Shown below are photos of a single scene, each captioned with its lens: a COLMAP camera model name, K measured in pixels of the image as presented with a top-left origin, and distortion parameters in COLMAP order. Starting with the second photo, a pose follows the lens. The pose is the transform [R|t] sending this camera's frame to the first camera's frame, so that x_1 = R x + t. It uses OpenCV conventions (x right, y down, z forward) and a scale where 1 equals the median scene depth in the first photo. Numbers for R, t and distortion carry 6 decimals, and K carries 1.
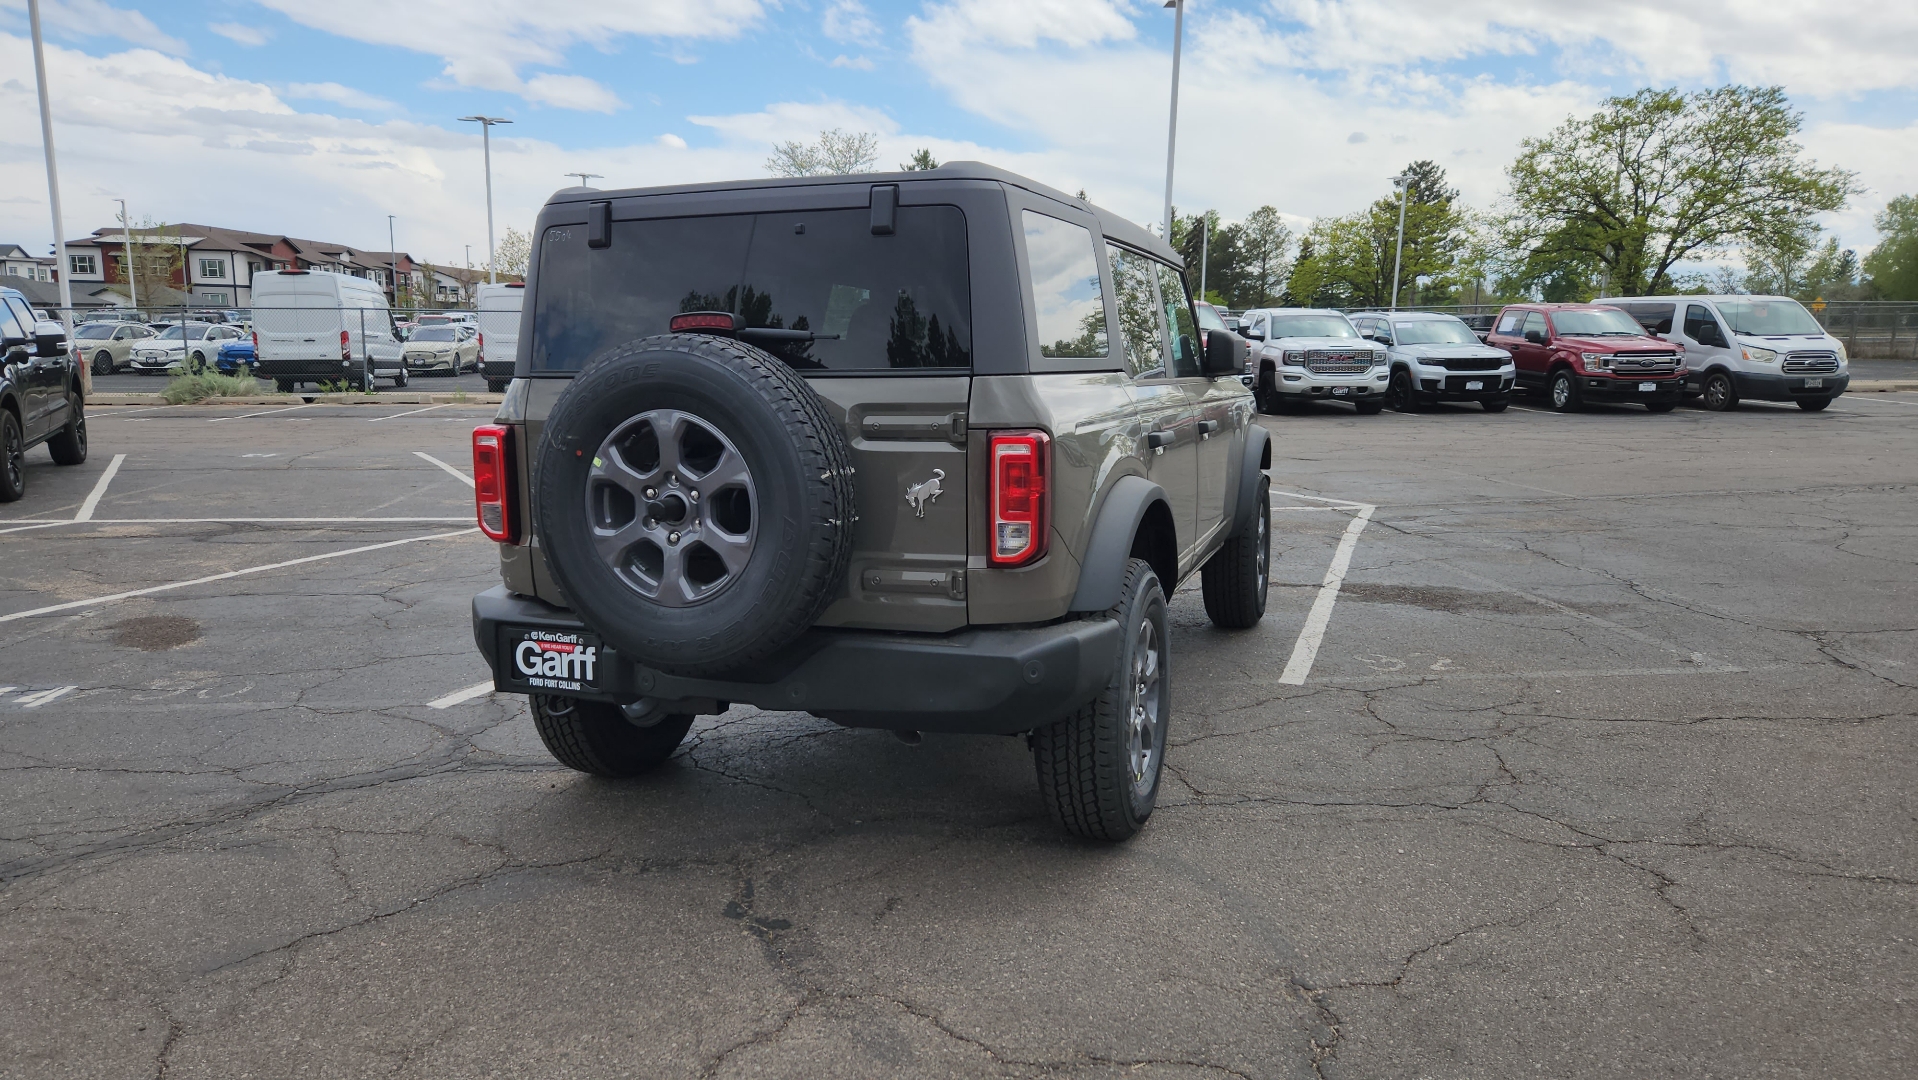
lens RADIAL K [[1286.7, 0, 913.5], [0, 1286.7, 538.0], [0, 0, 1]] dist [0.068968, -0.055738]
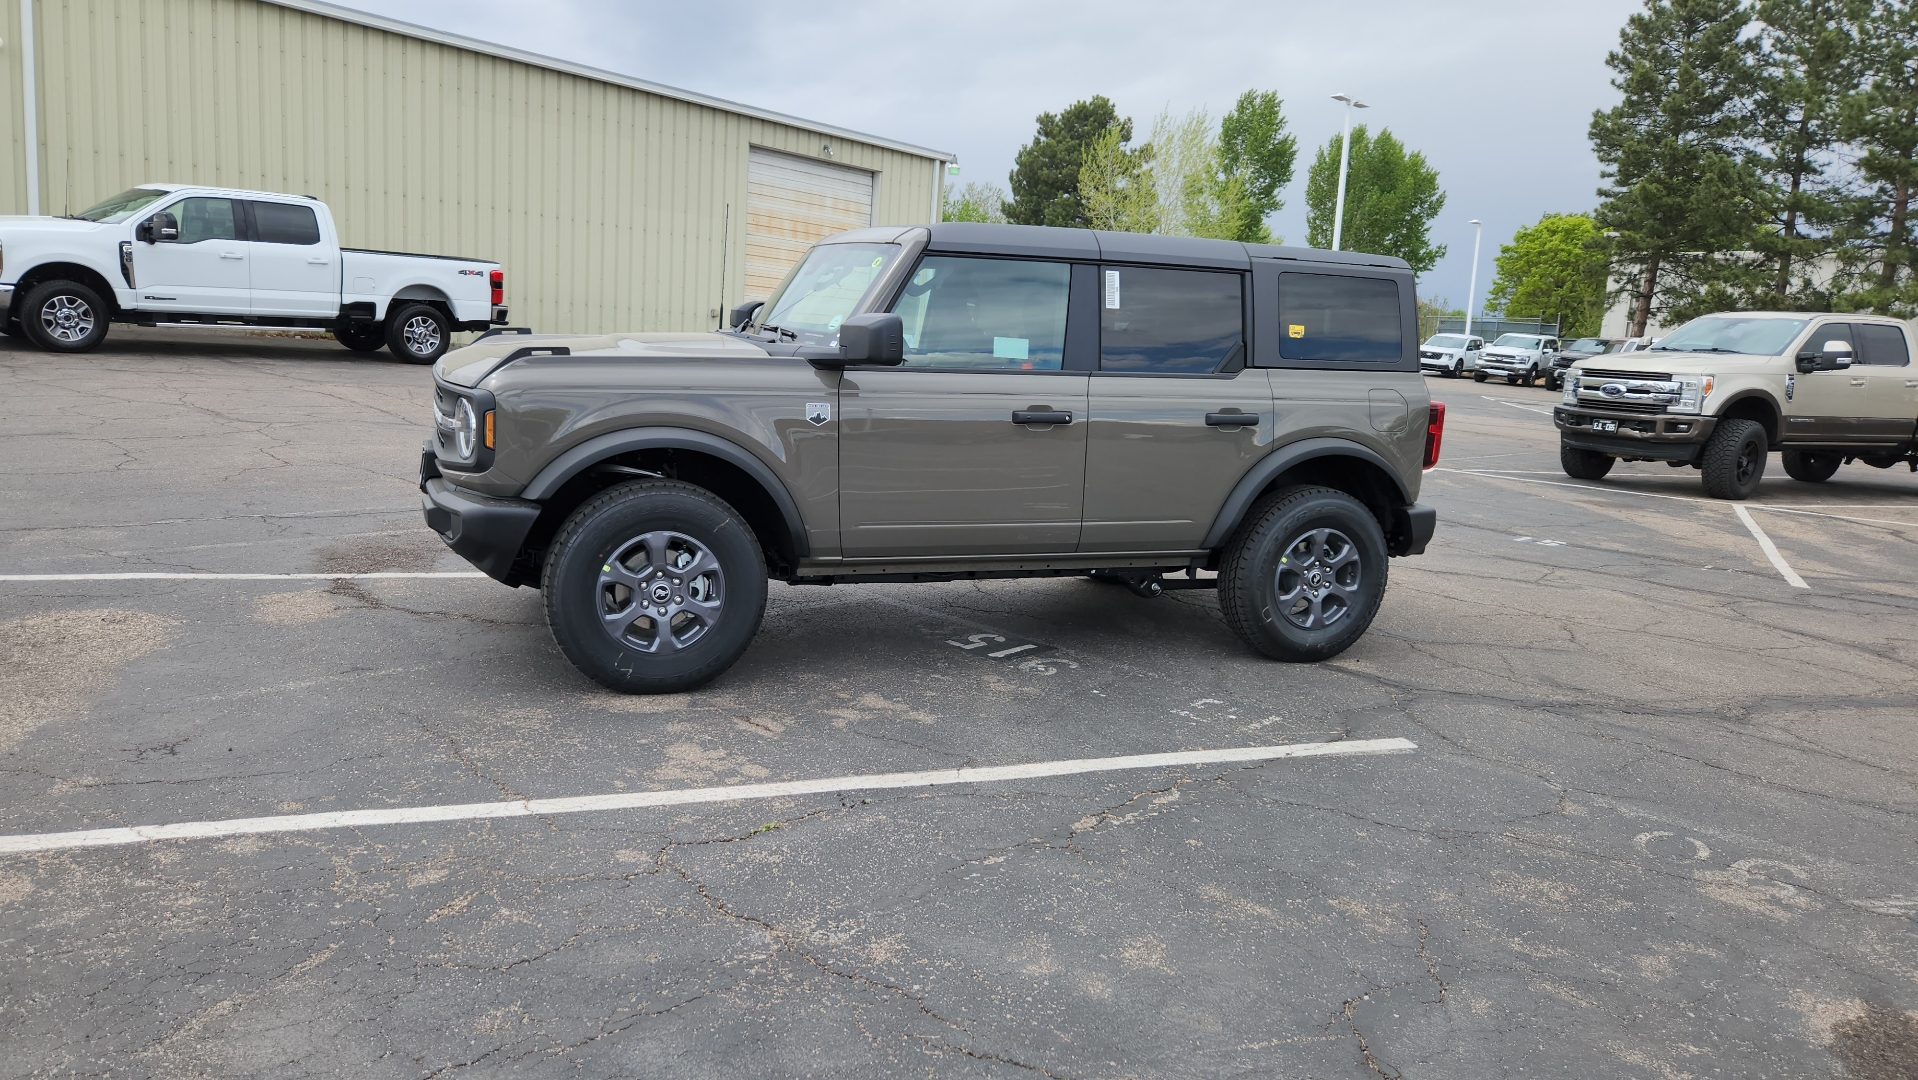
lens RADIAL K [[1286.7, 0, 917.4], [0, 1286.7, 528.0], [0, 0, 1]] dist [0.068968, -0.055738]
pose [[-0.674526, -0.155285, 0.721735, -0.324452], [0.051545, 0.965336, 0.255871, -0.114669], [-0.736449, 0.209793, -0.643140, 0.760277]]
